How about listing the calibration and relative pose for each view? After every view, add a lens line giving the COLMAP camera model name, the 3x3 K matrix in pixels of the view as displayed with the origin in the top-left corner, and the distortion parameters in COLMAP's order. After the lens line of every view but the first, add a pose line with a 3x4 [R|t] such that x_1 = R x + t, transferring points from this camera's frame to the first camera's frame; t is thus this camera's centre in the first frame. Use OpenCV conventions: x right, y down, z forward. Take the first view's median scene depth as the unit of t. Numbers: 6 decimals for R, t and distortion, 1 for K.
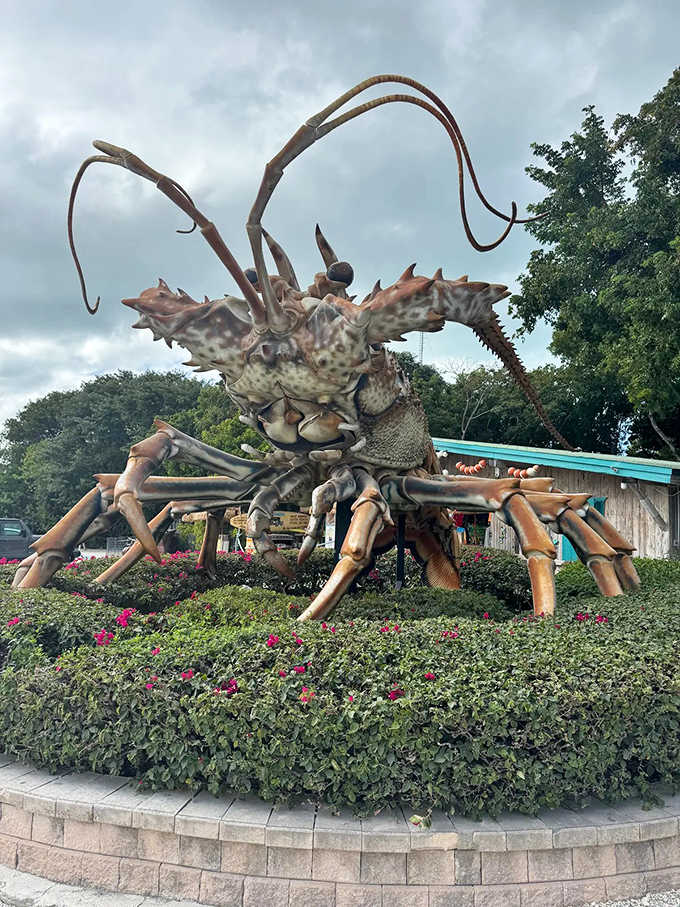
lens RADIAL K [[640.7, 0, 340.0], [0, 640.7, 453.5], [0, 0, 1]] dist [0.104444, -0.142003]
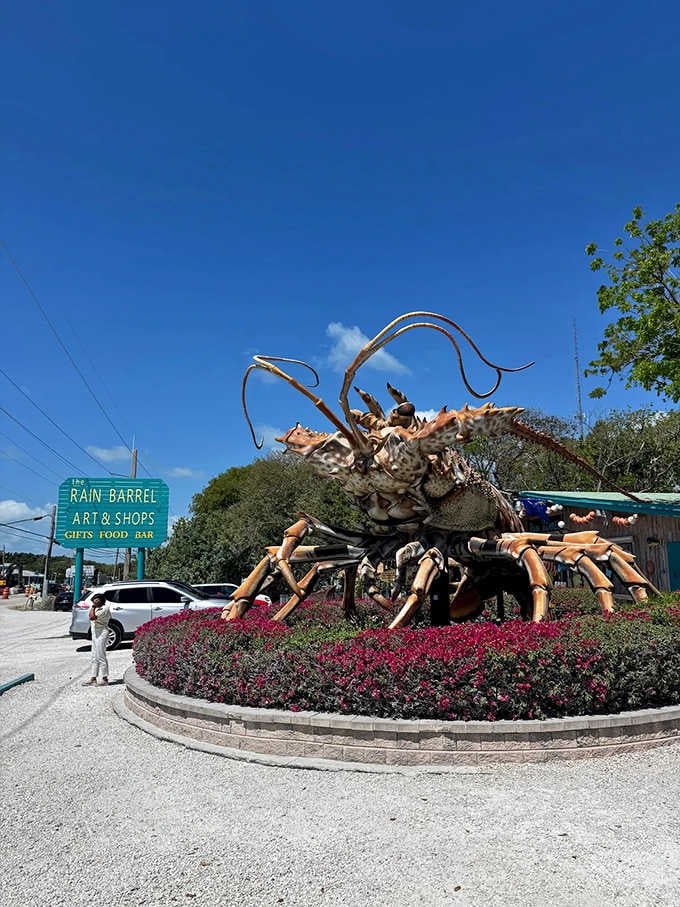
lens RADIAL K [[640.7, 0, 340.0], [0, 640.7, 453.5], [0, 0, 1]] dist [0.104444, -0.142003]
pose [[0.967055, -0.089106, -0.238465, 0.211643], [0.069089, 0.993448, -0.091038, -0.045532], [0.245014, 0.071564, 0.966875, -0.538634]]
